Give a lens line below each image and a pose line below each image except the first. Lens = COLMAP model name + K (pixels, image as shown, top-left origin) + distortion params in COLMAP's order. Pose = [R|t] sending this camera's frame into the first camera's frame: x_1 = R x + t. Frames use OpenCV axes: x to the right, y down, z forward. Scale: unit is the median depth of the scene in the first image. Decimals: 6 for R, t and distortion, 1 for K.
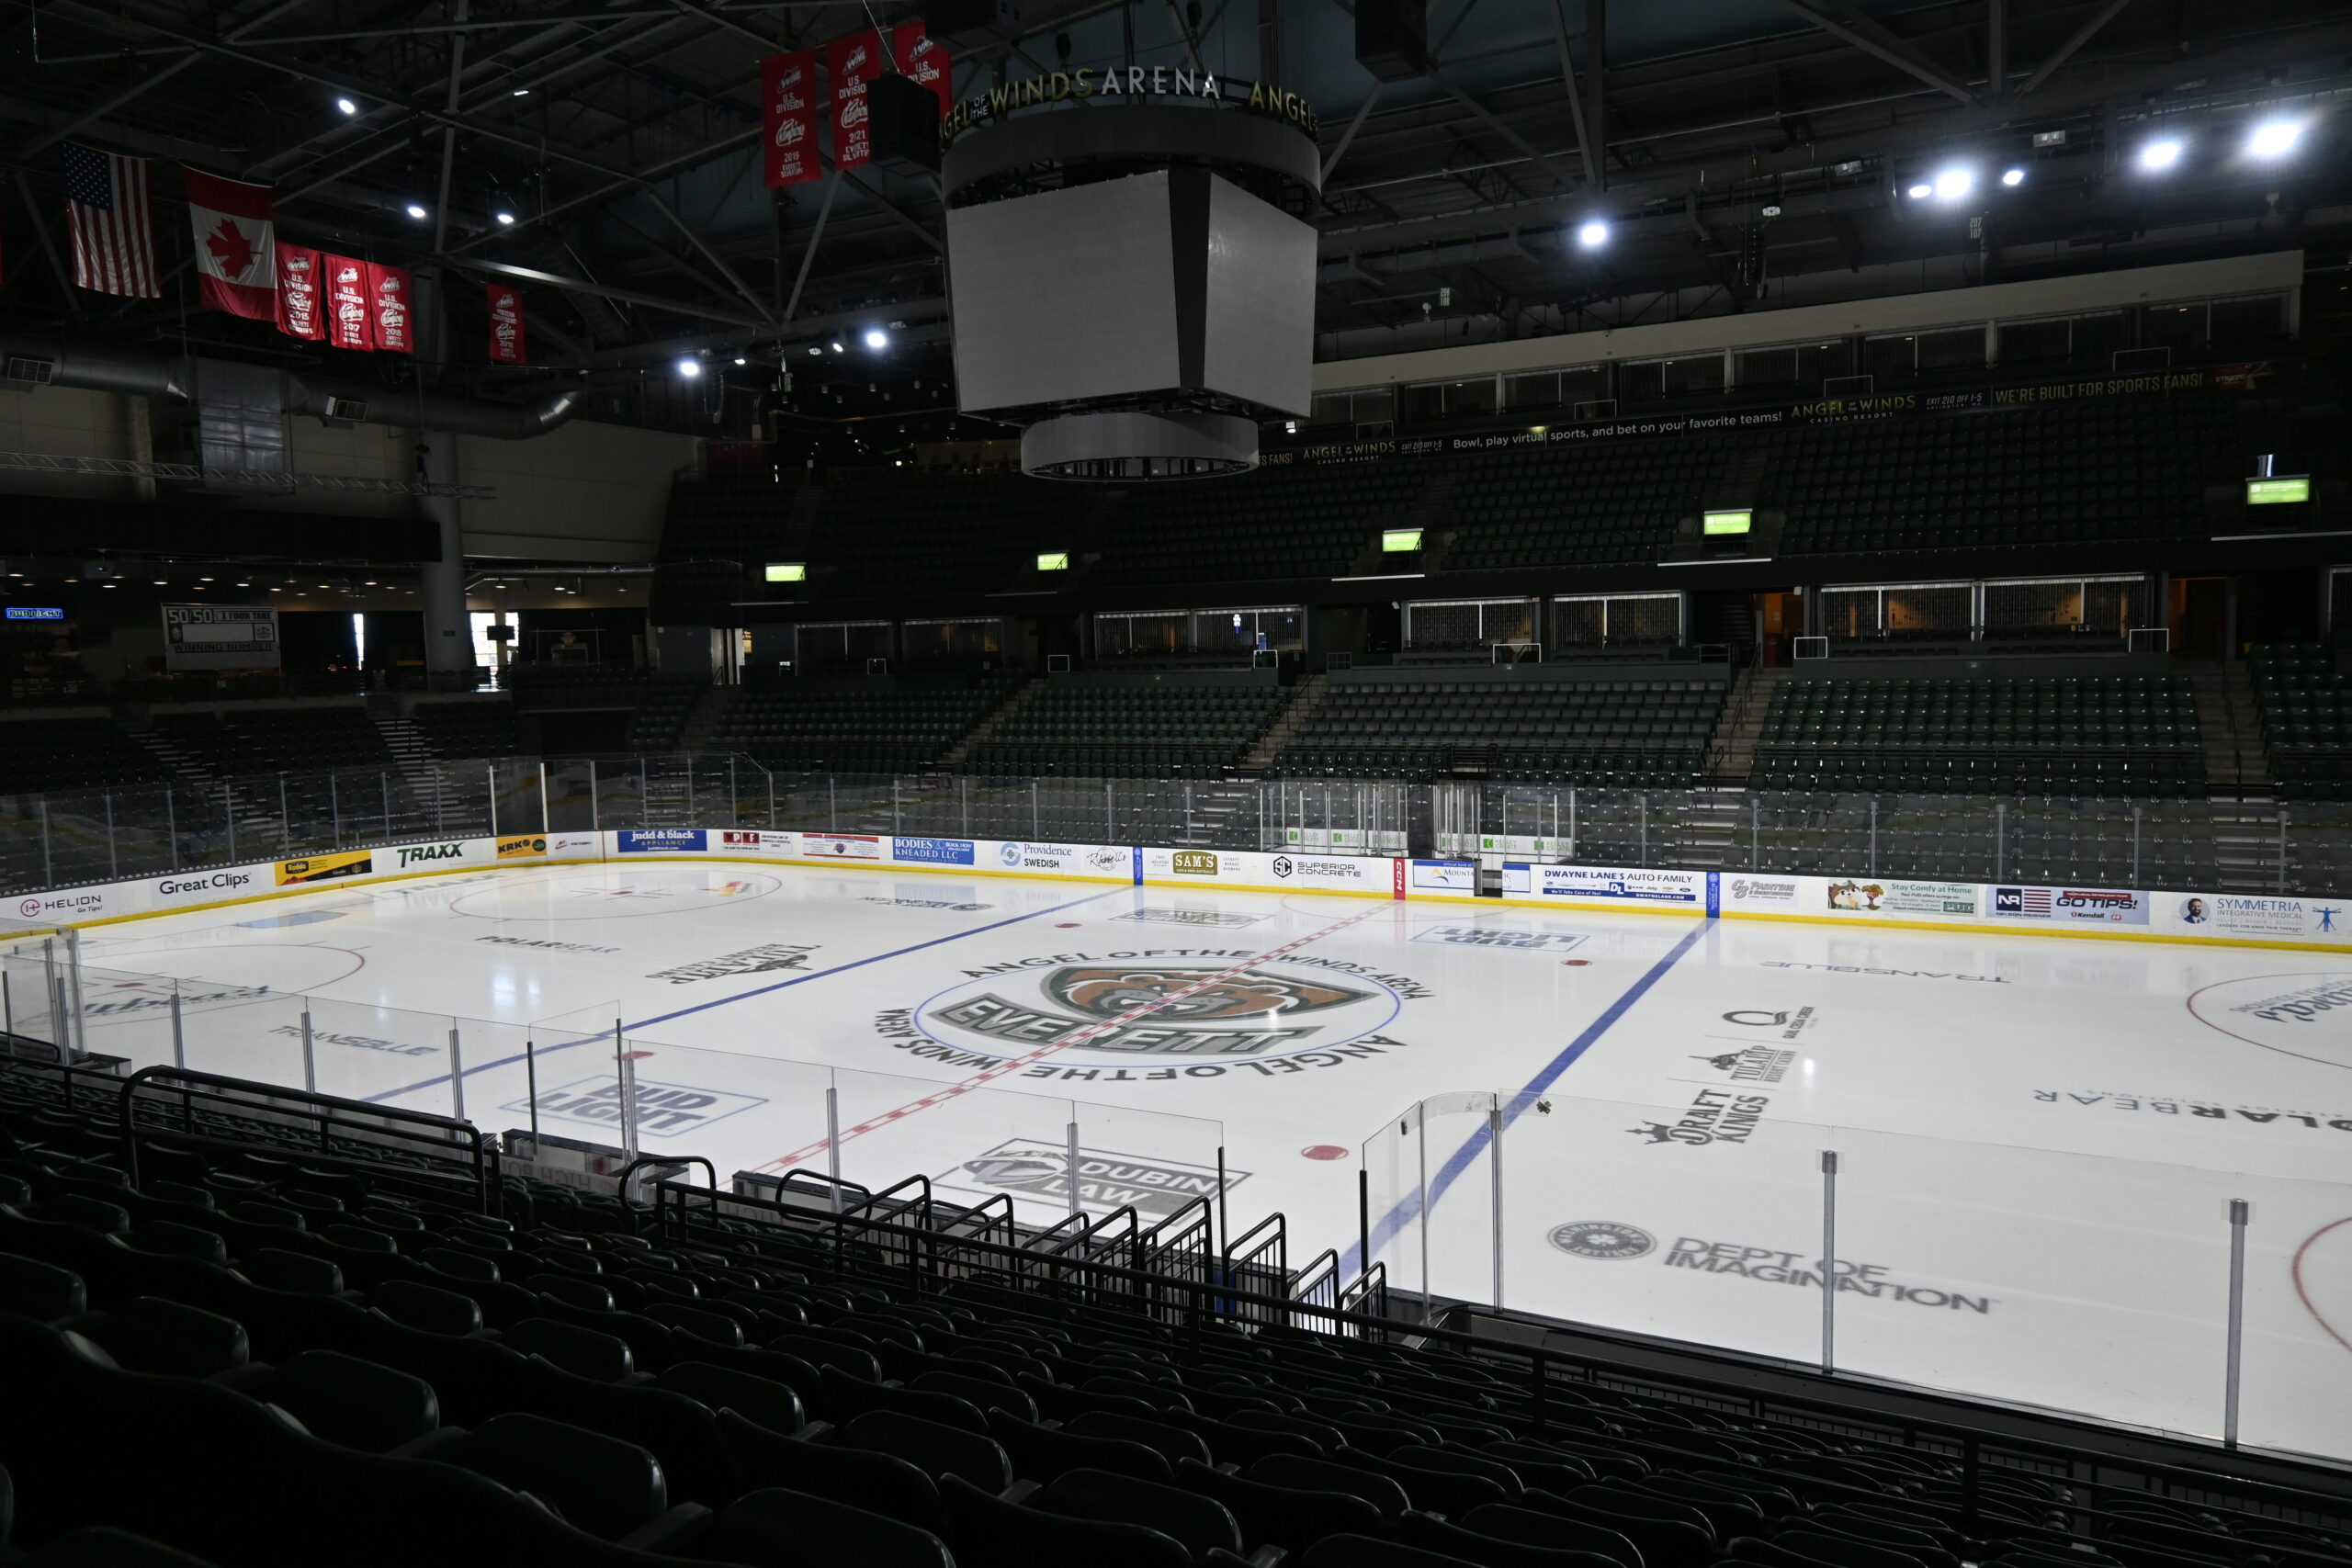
lens RADIAL K [[1595.3, 0, 1172.9], [0, 1595.3, 778.3], [0, 0, 1]] dist [-0.007316, 0.003458]
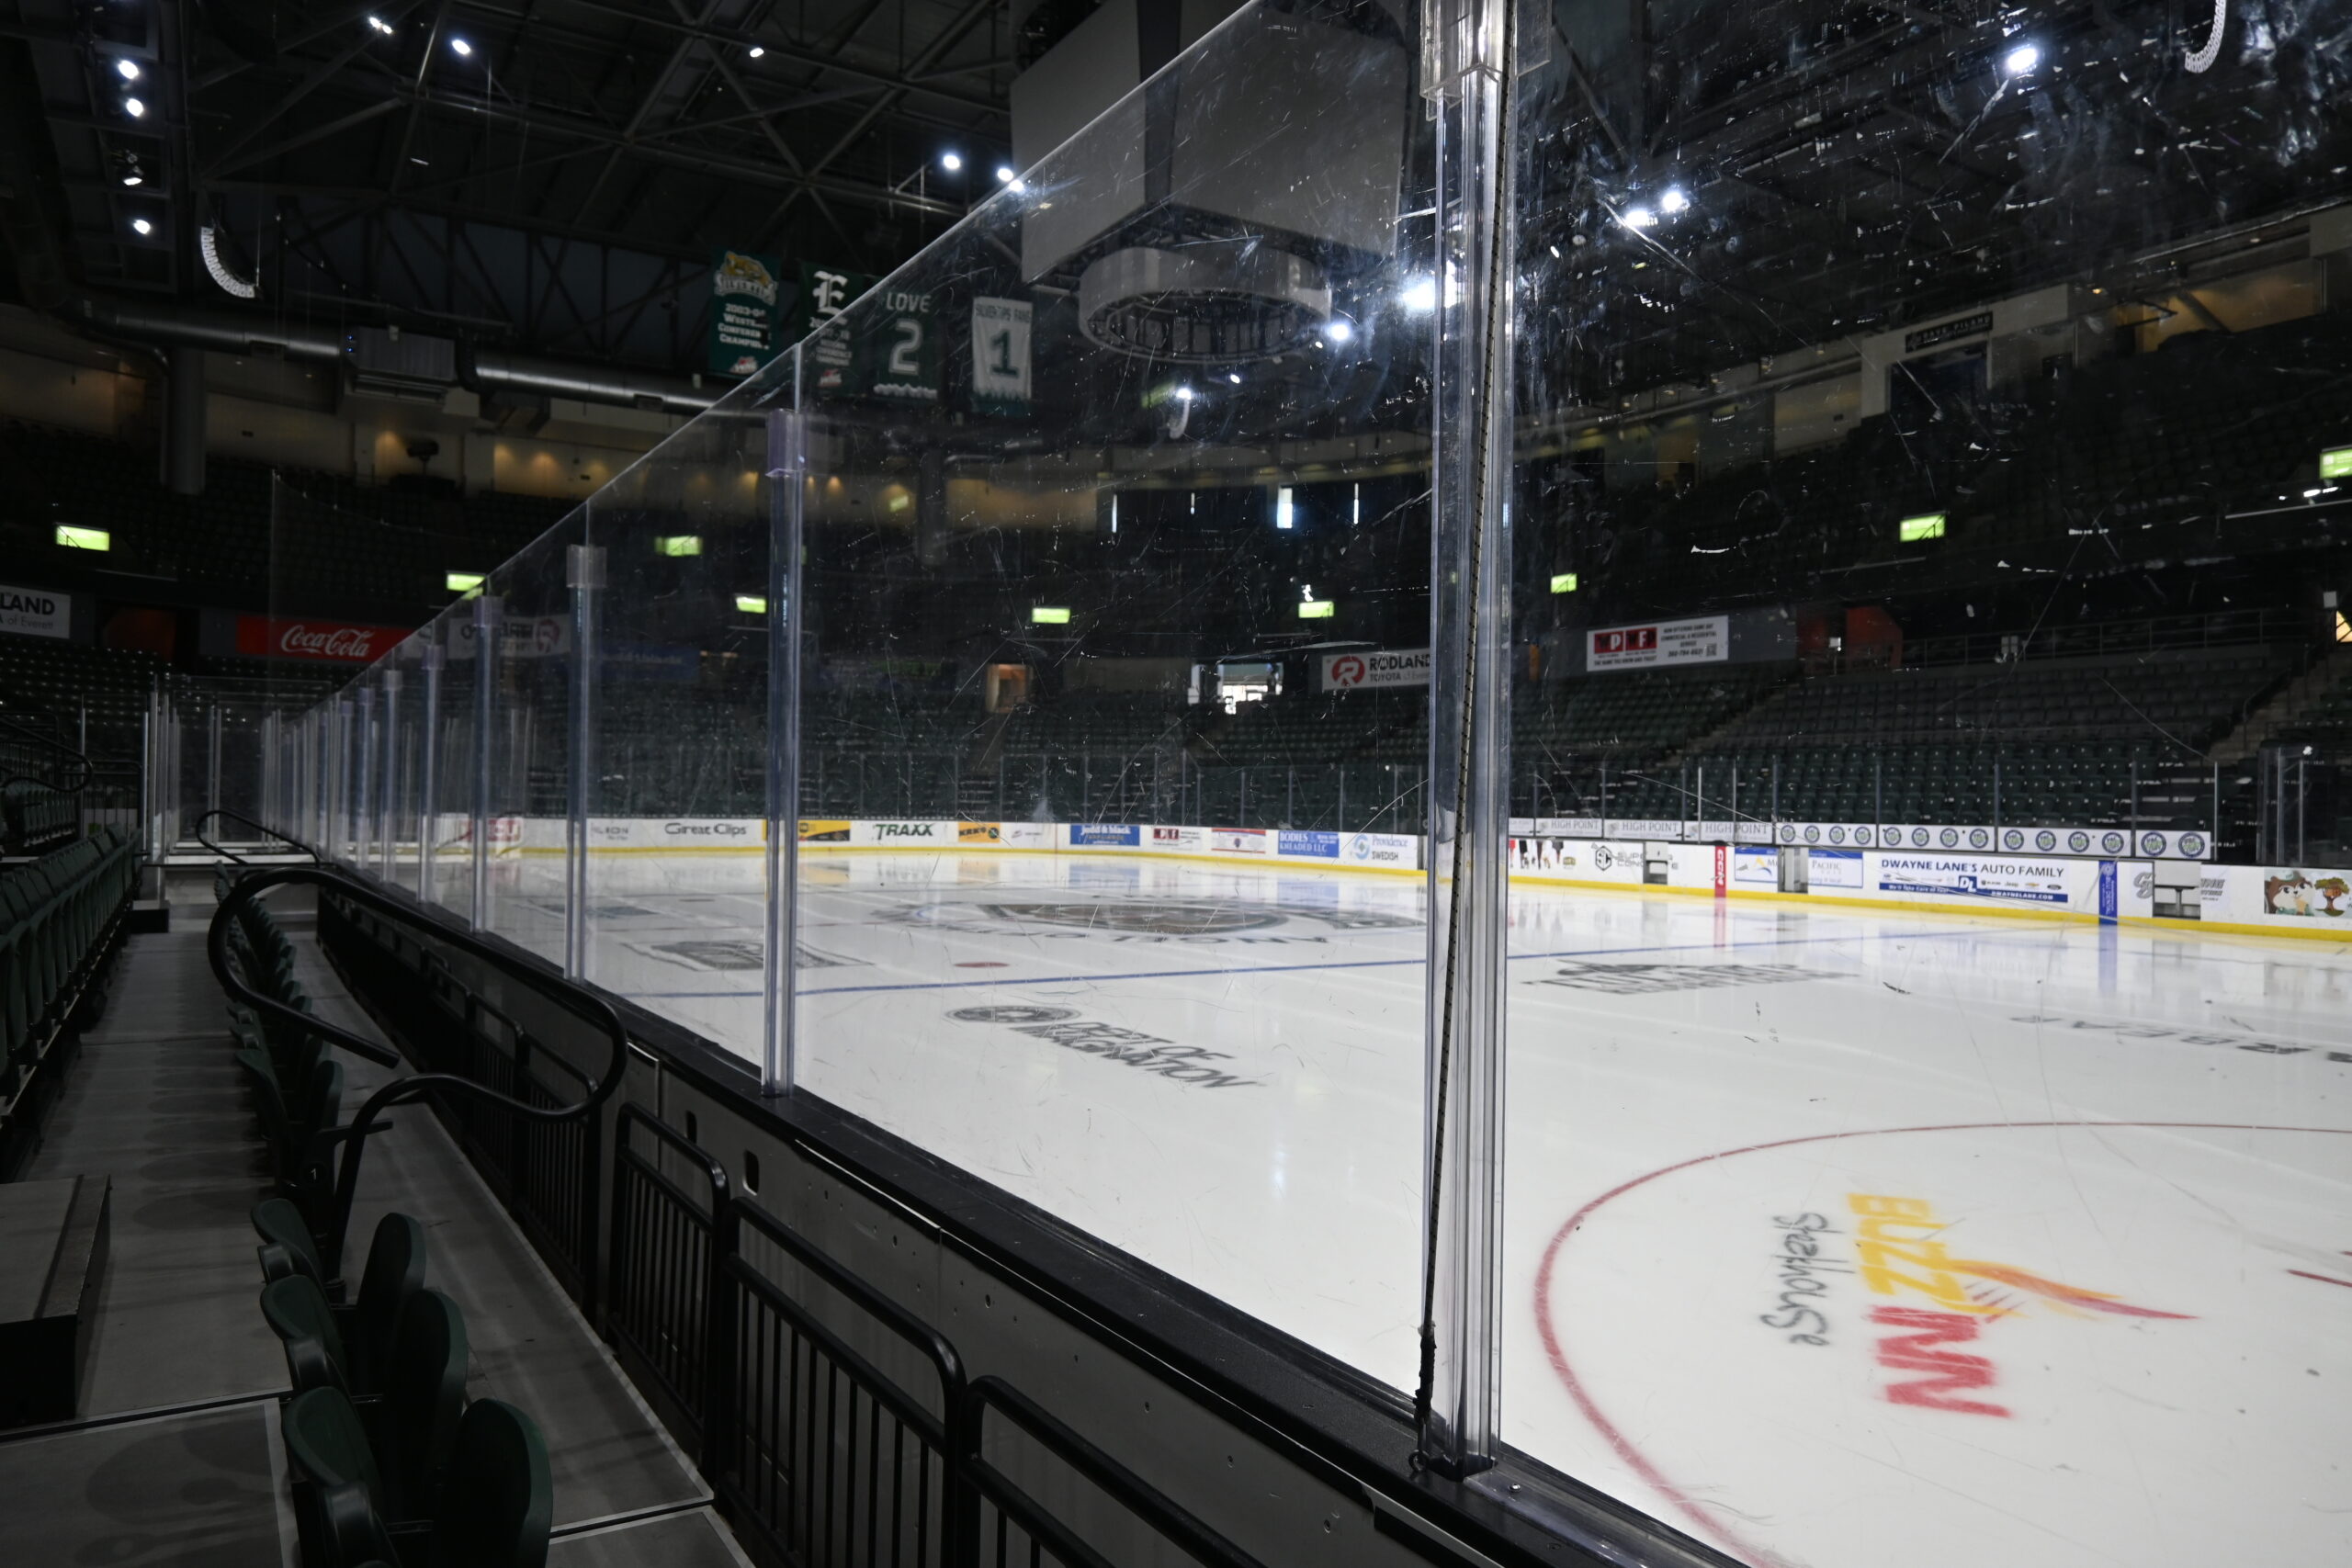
lens RADIAL K [[1595.3, 0, 1168.5], [0, 1595.3, 766.8], [0, 0, 1]] dist [-0.007316, 0.003458]
pose [[0.862616, 0.025434, -0.505220, 0.274445], [-0.077168, 0.993662, -0.081733, 0.087214], [0.499939, 0.109491, 0.859112, 0.139138]]
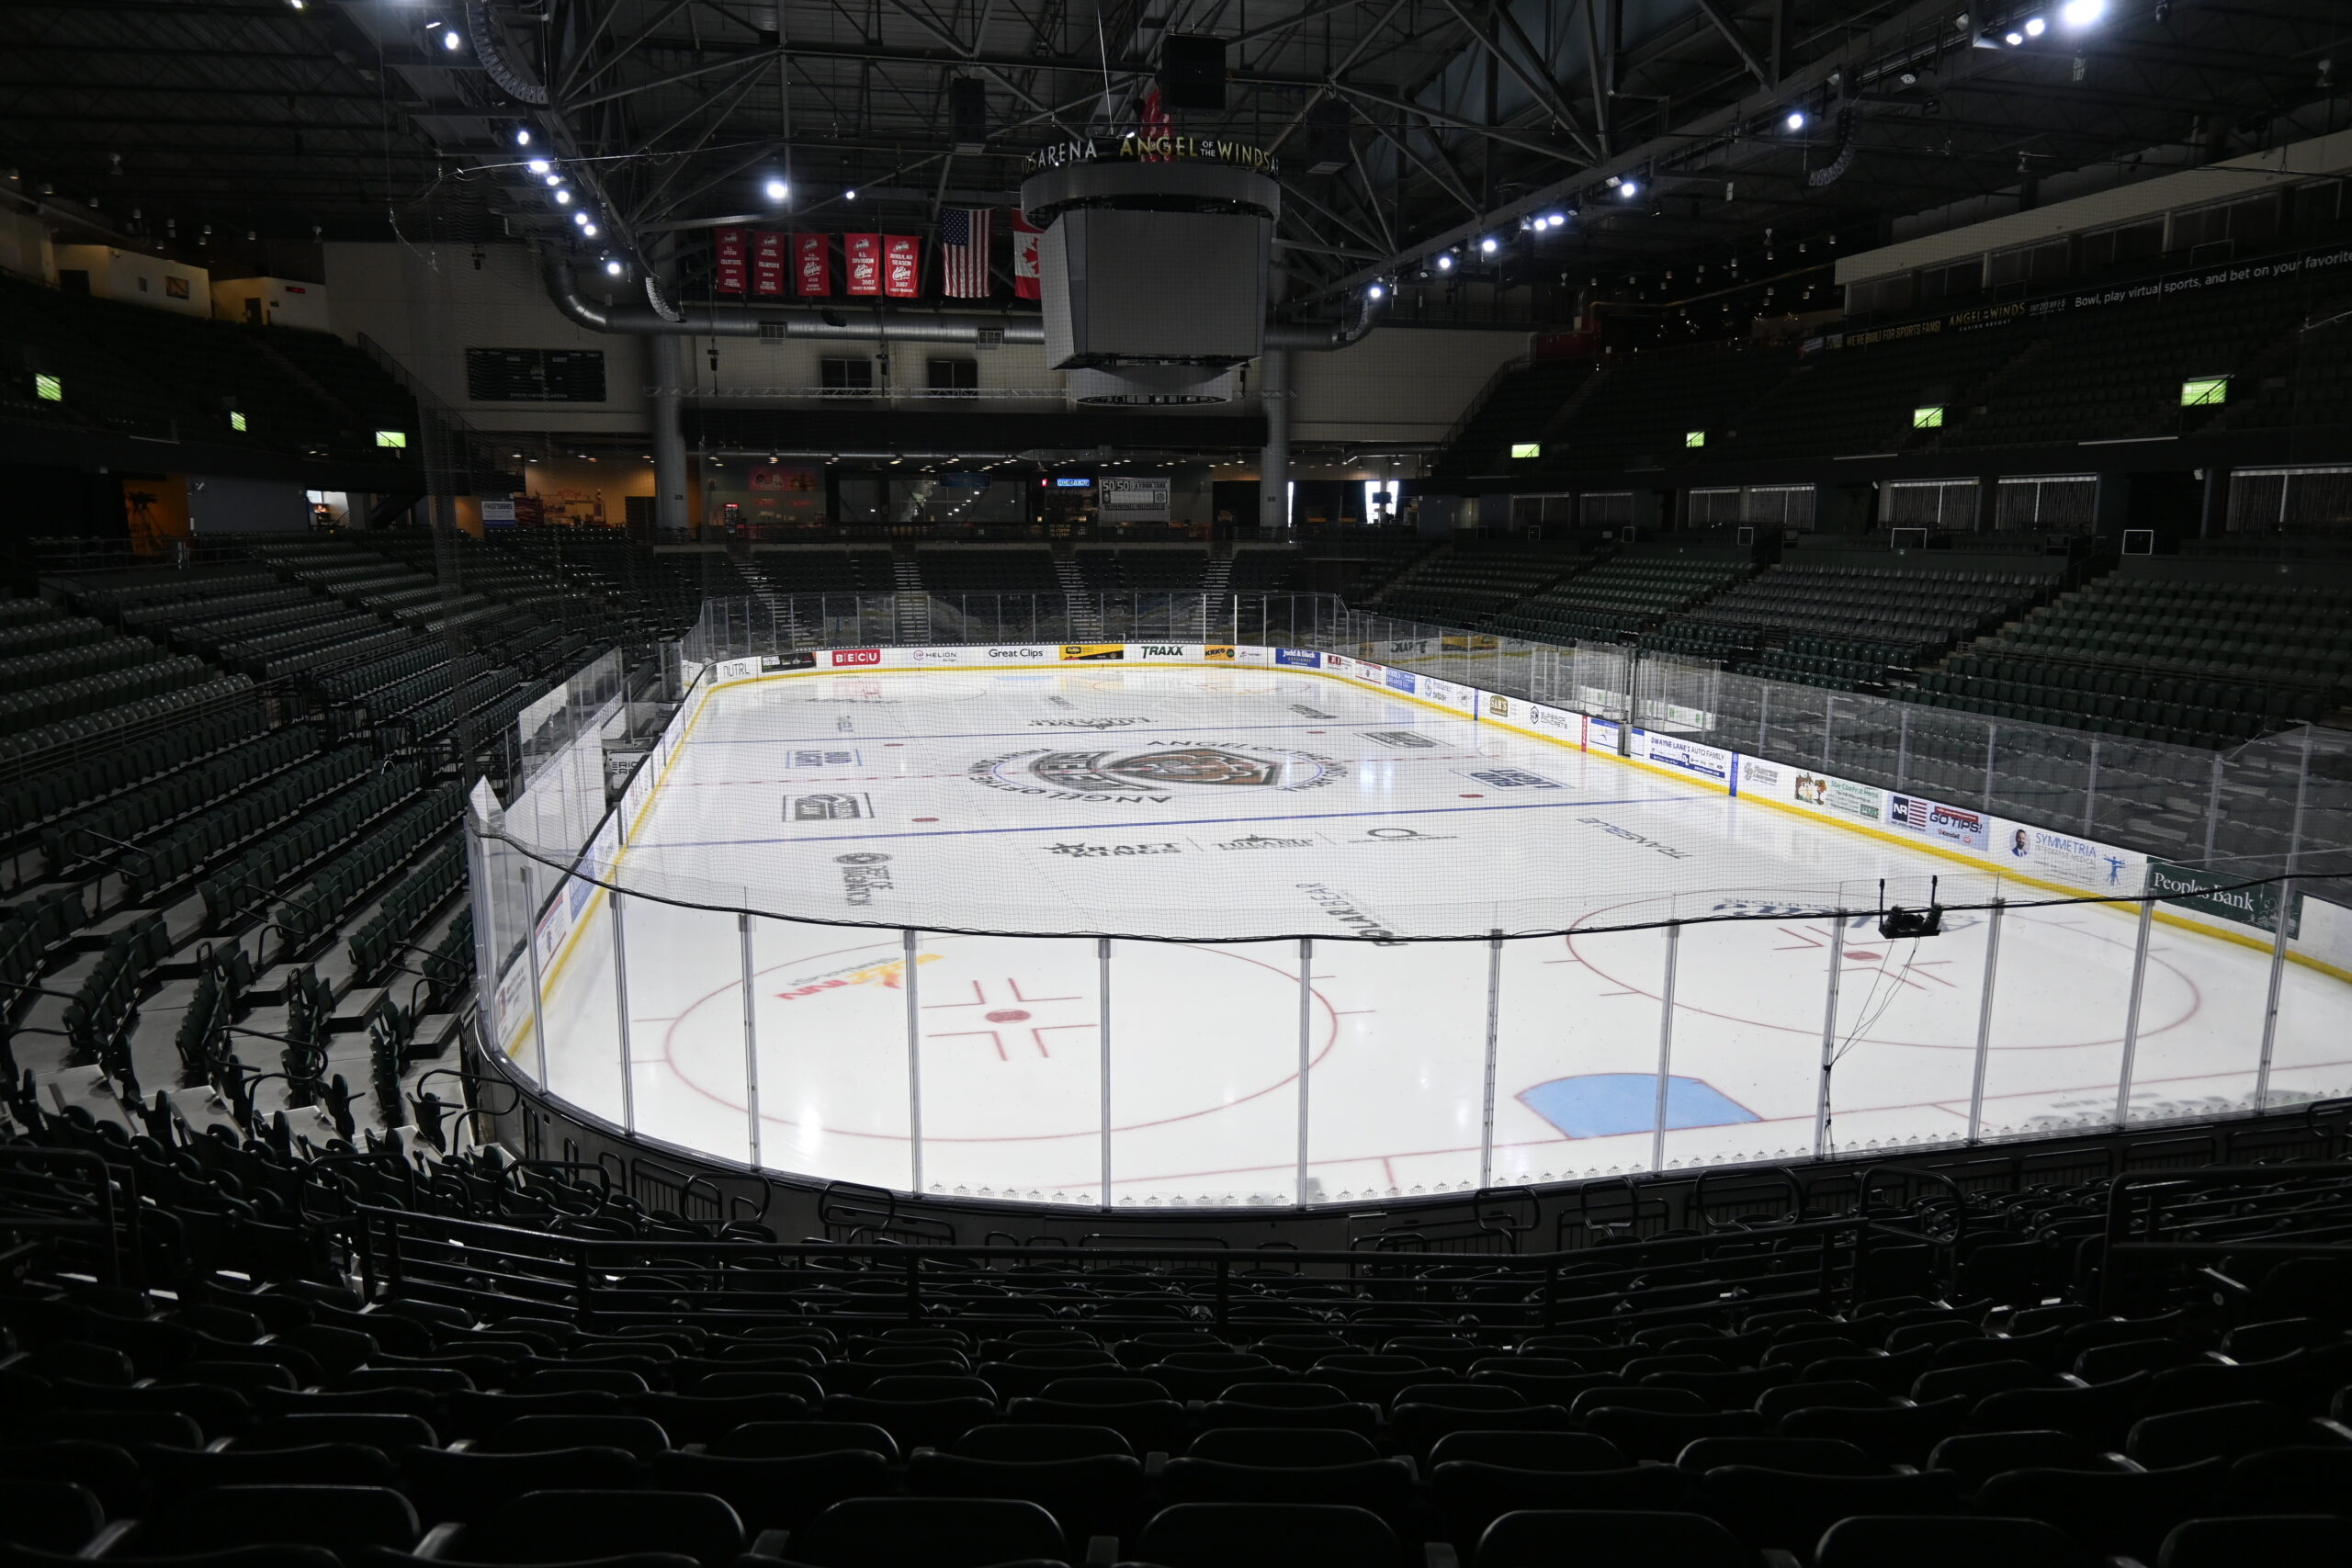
lens RADIAL K [[1595.3, 0, 1180.3], [0, 1595.3, 782.7], [0, 0, 1]] dist [-0.007316, 0.003458]
pose [[0.665294, 0.144392, -0.732485, 0.702660], [-0.076092, 0.989124, 0.125870, -0.021005], [0.742694, -0.028004, 0.669046, 0.020615]]
